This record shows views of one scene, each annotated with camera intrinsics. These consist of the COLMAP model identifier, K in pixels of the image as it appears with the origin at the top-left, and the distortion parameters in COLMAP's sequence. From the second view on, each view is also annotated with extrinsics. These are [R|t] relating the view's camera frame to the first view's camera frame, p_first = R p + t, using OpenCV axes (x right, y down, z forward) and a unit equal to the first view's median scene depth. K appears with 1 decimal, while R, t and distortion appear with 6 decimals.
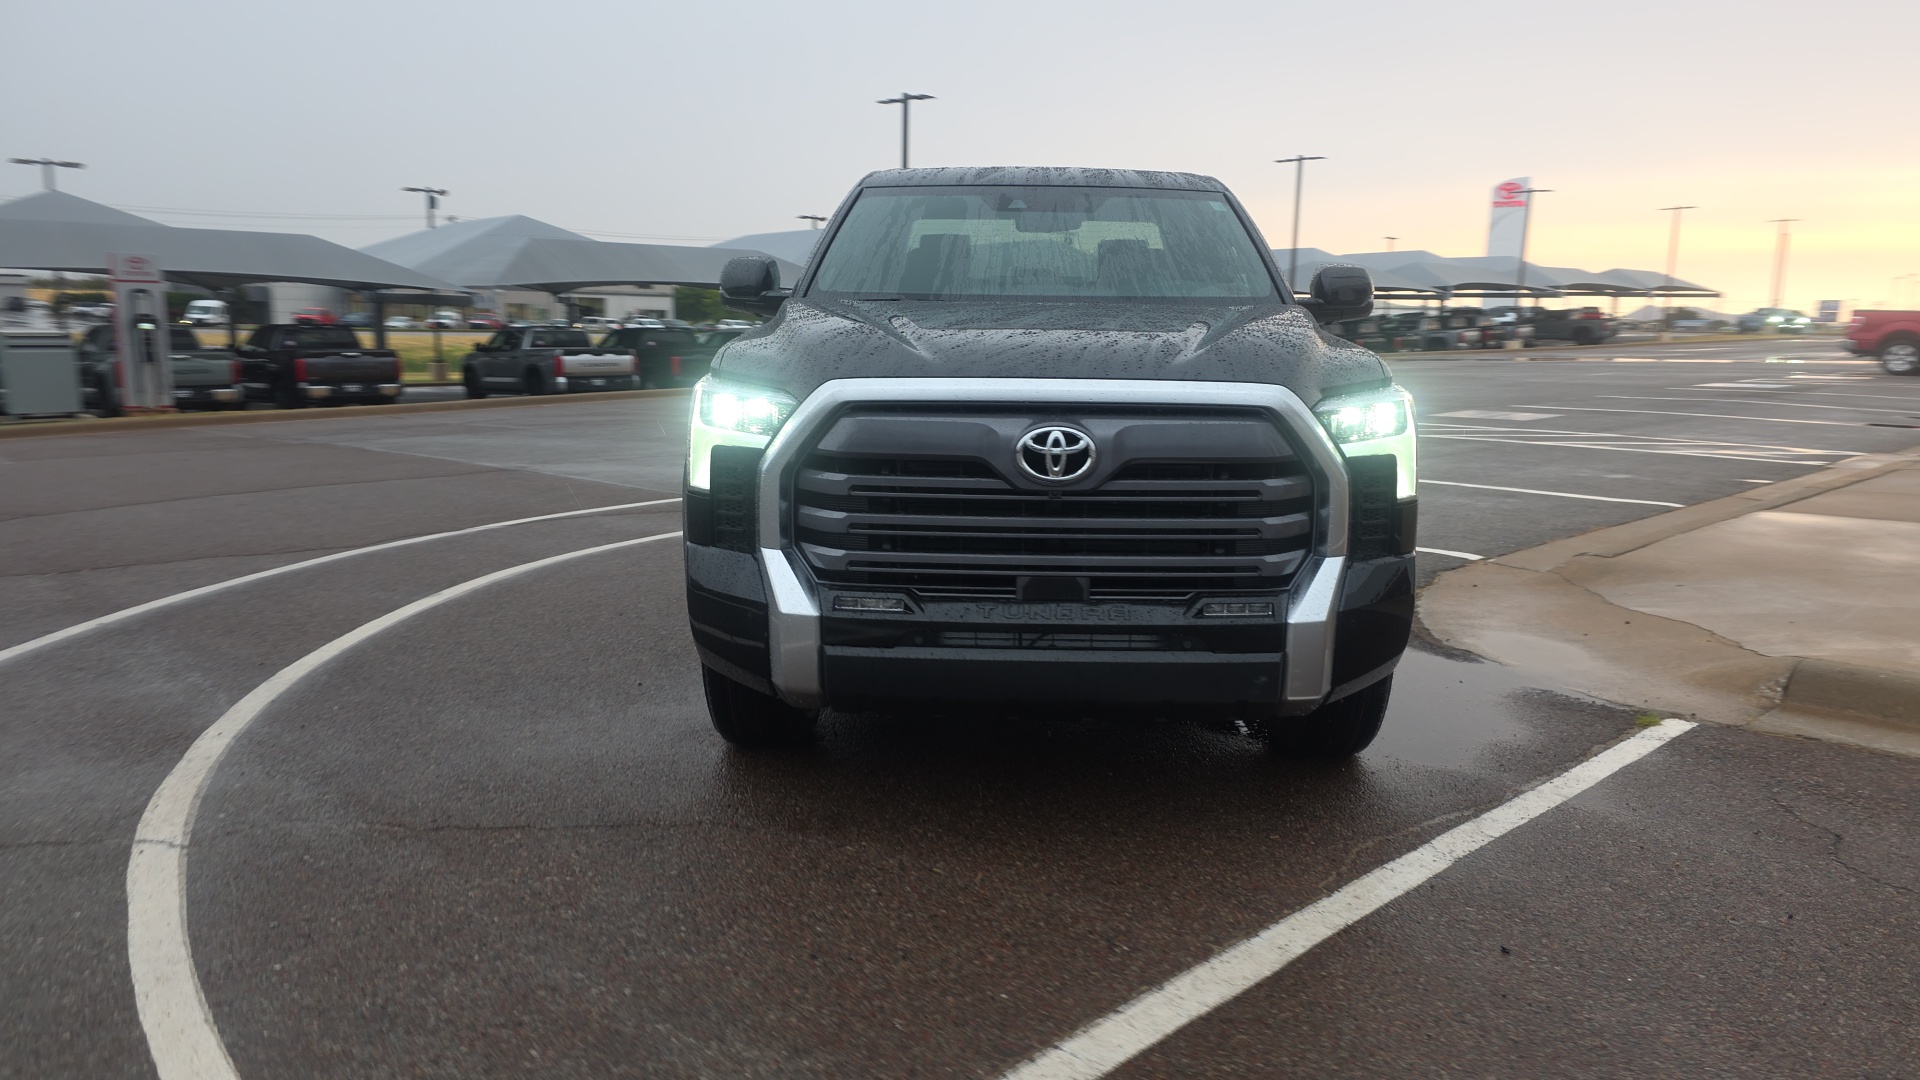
lens RADIAL K [[1321.1, 0, 1042.1], [0, 1321.1, 568.3], [0, 0, 1]] dist [0.055182, -0.000315]
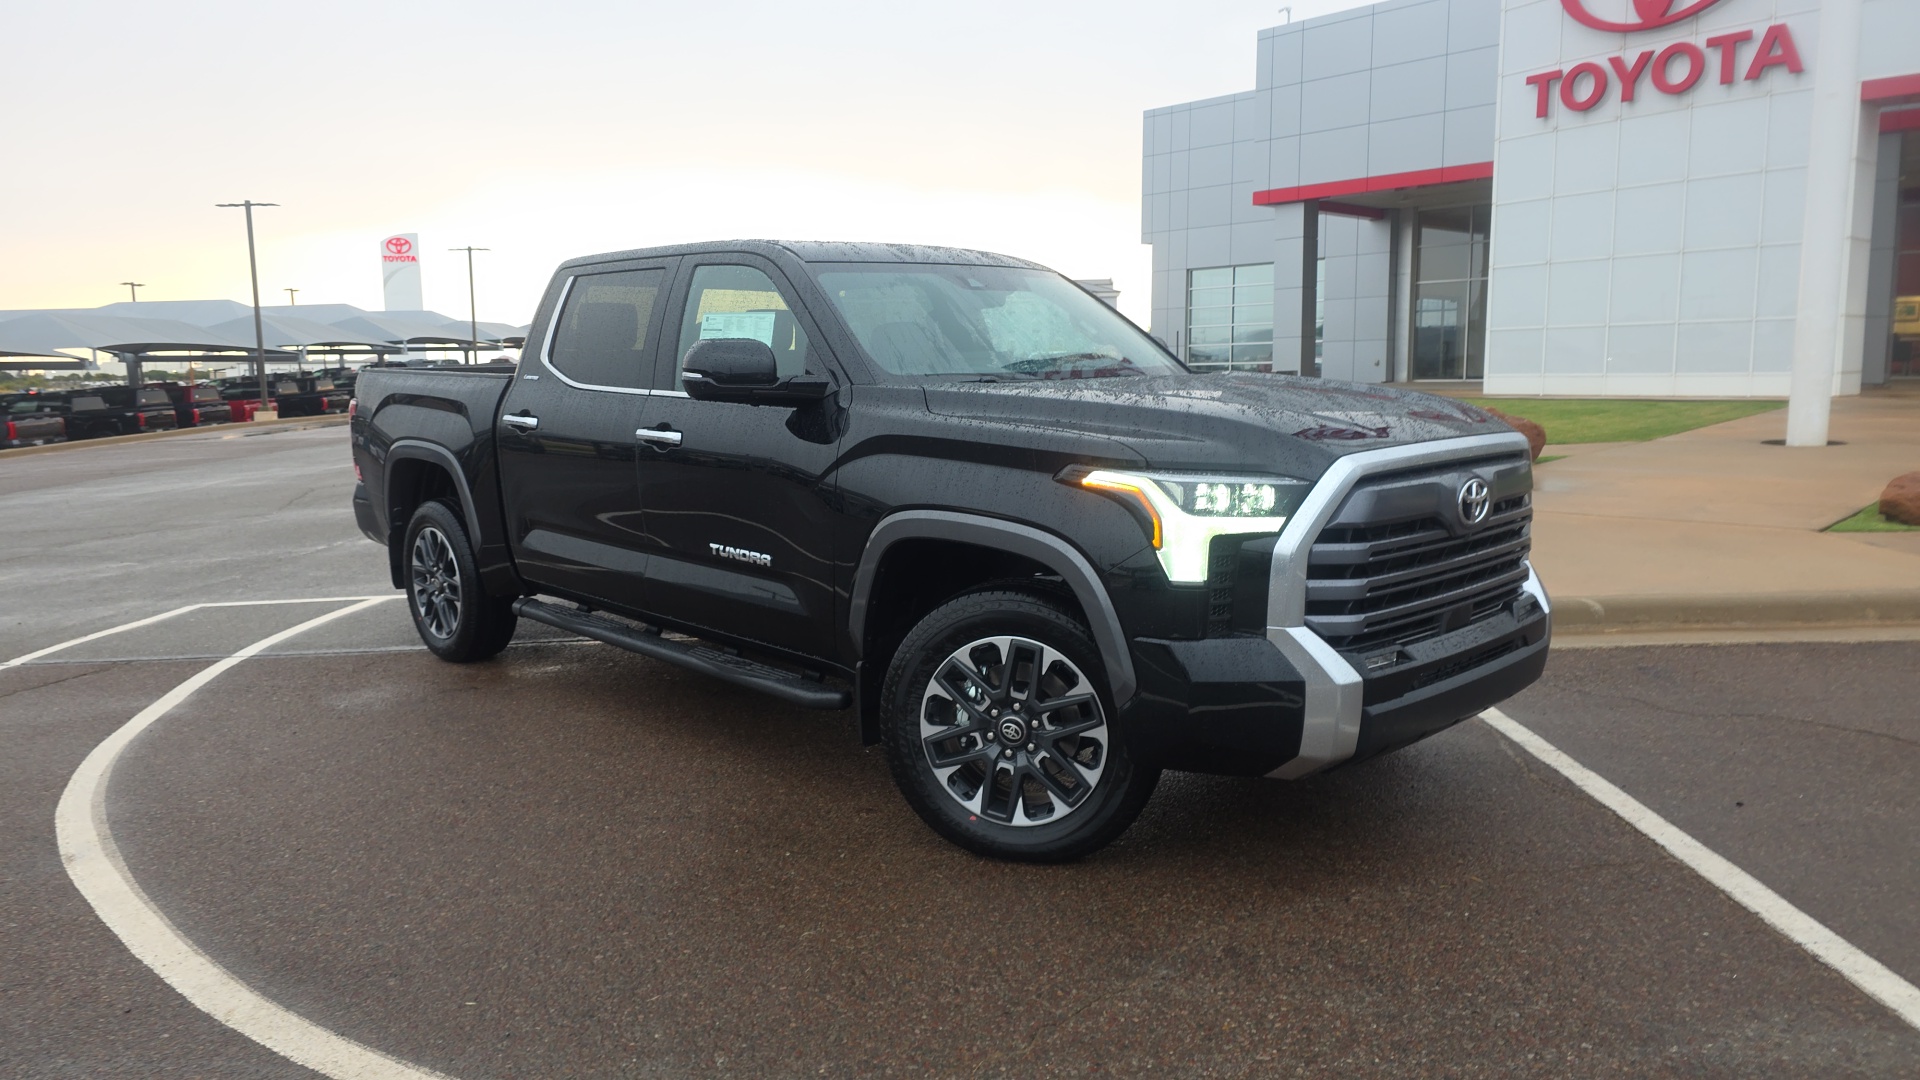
lens RADIAL K [[1307.2, 0, 946.5], [0, 1307.2, 543.3], [0, 0, 1]] dist [0.054847, -0.052203]
pose [[0.714444, -0.125372, 0.688369, -1.087239], [0.161715, 0.986766, 0.011878, -0.134088], [-0.680748, 0.102834, 0.725264, 0.448488]]
